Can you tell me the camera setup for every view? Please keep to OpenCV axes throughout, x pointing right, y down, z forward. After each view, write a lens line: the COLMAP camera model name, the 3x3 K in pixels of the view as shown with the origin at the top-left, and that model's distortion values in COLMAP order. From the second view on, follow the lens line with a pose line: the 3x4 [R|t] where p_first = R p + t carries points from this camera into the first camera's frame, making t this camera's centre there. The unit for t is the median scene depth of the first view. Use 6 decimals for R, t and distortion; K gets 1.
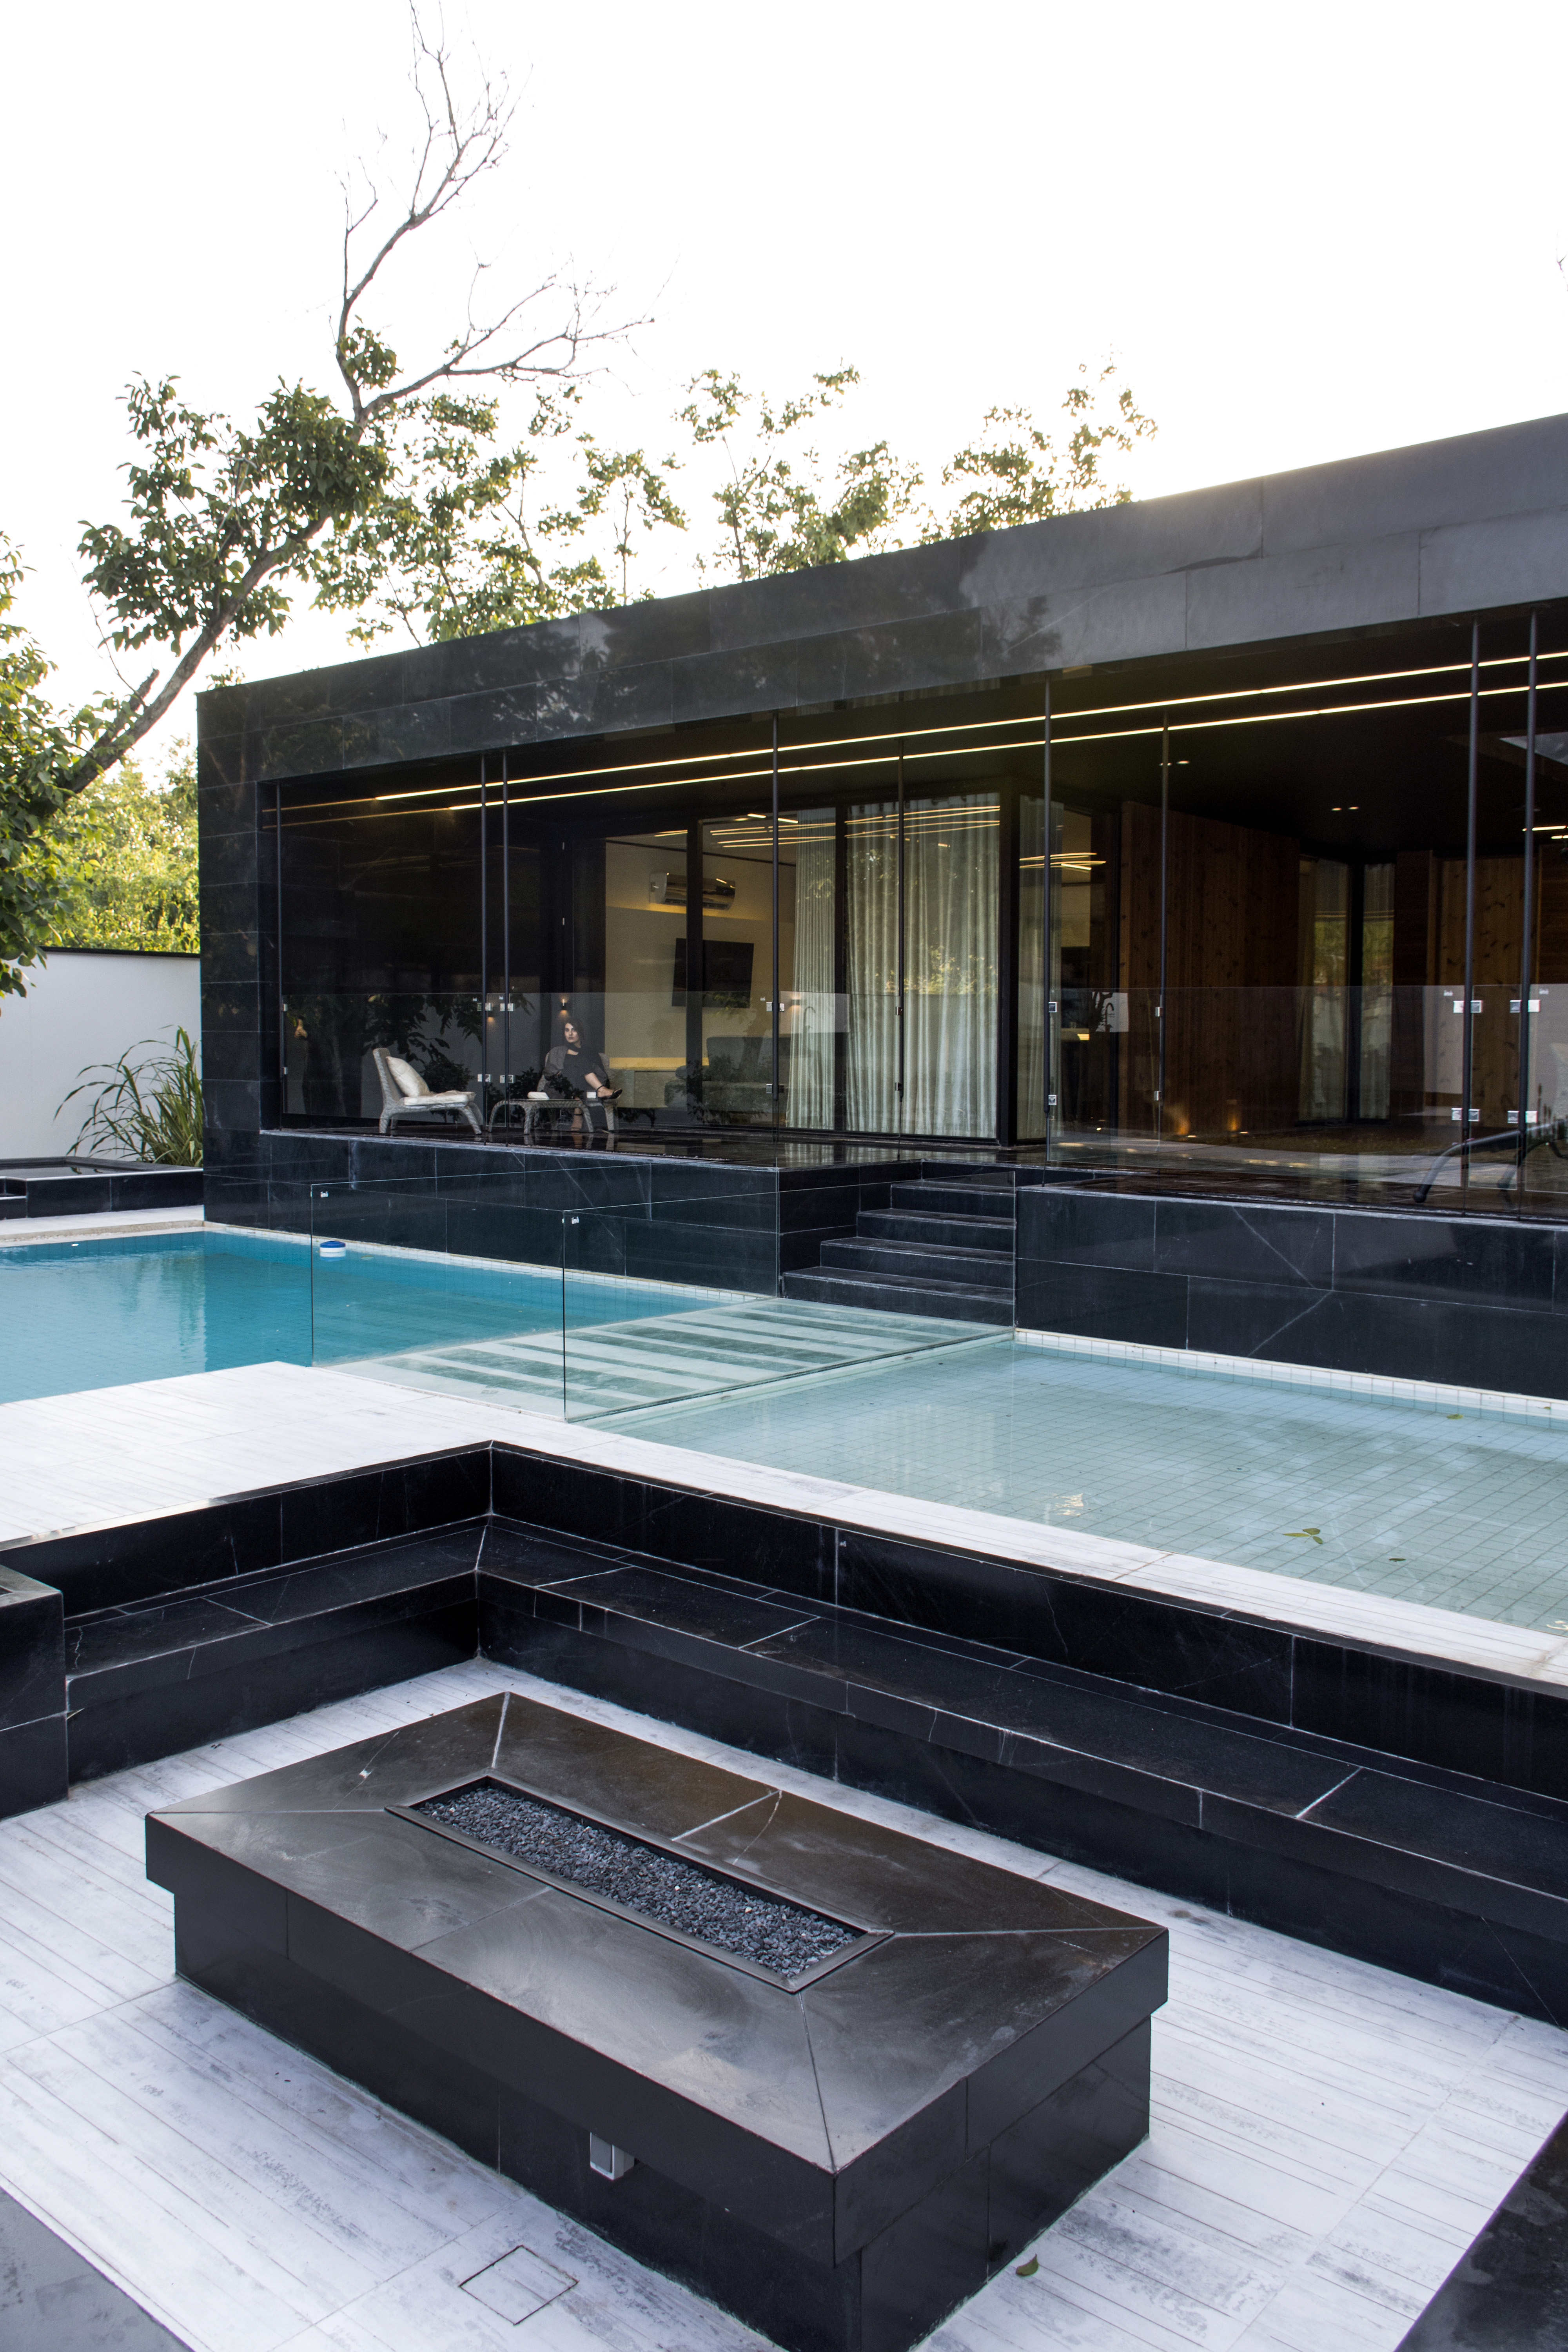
lens RADIAL K [[1852.7, 0, 781.5], [0, 1852.7, 1132.1], [0, 0, 1]] dist [0.039262, -0.001063]
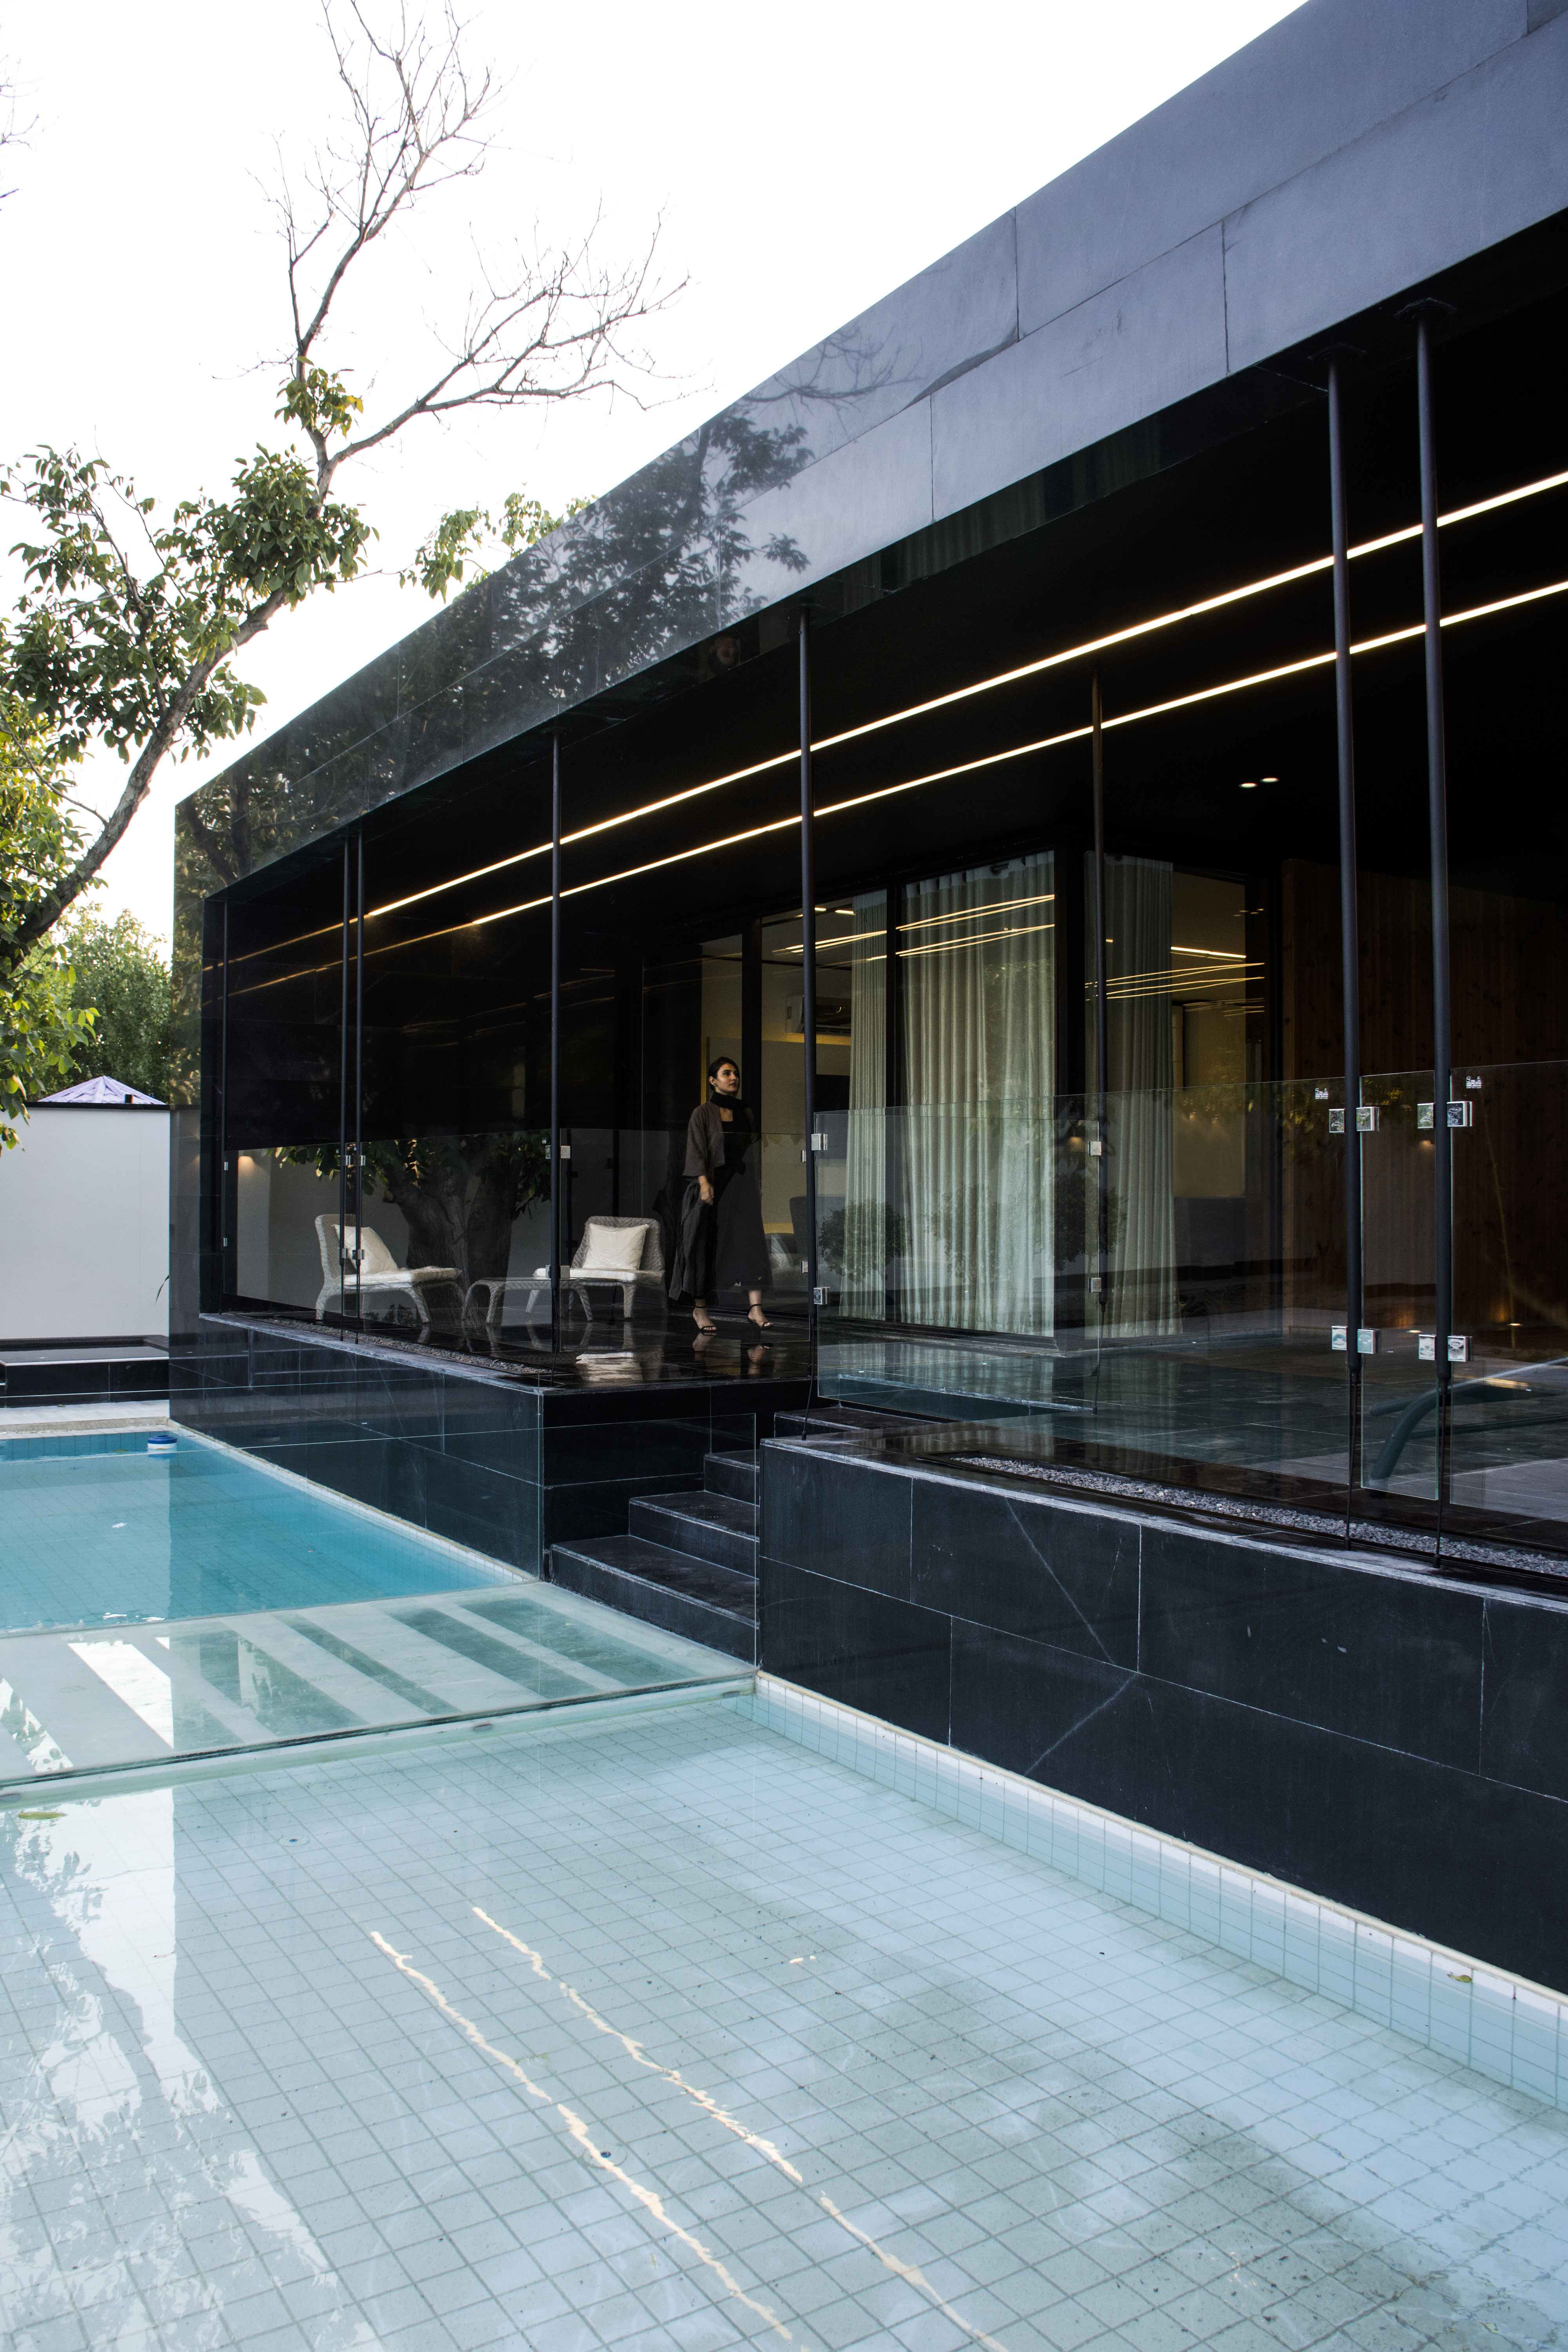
lens RADIAL K [[1863.0, 0, 784.0], [0, 1863.0, 1176.0], [0, 0, 1]] dist [-0.073243, -0.000190]
pose [[0.954331, -0.010229, -0.298576, 0.221879], [-0.009476, 0.997874, -0.064474, -0.011668], [0.298601, 0.064359, 0.952206, 0.292513]]
